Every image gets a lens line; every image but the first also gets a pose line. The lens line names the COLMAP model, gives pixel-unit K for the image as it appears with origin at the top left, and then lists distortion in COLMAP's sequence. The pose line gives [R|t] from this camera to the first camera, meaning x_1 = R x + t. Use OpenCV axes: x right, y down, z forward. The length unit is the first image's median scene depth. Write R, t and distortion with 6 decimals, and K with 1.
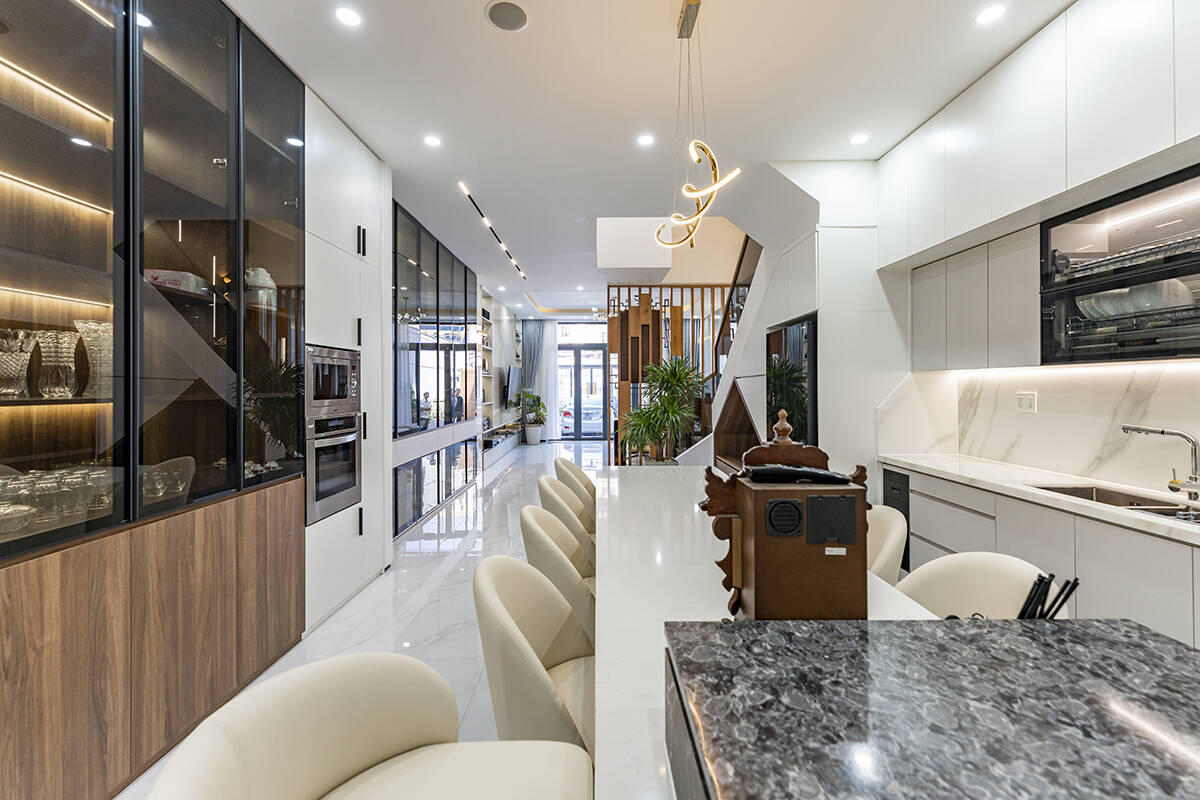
lens RADIAL K [[484.2, 0, 601.2], [0, 484.2, 384.7], [0, 0, 1]] dist [0.001938, -0.000686]
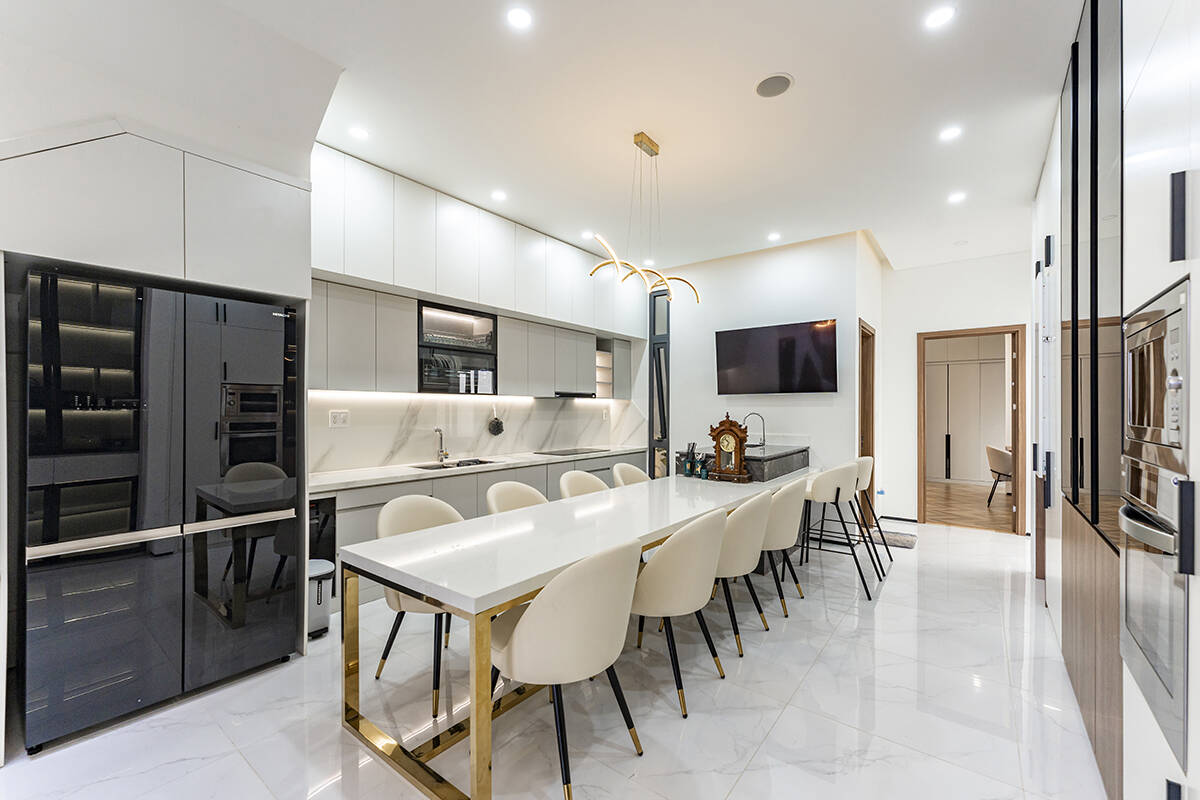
lens RADIAL K [[484.2, 0, 602.6], [0, 484.2, 410.2], [0, 0, 1]] dist [0.001938, -0.000686]
pose [[-0.787567, 0.001672, 0.616226, -0.350676], [-0.001707, 0.999987, -0.004895, 0.015651], [-0.616226, -0.004907, -0.787554, 1.308167]]
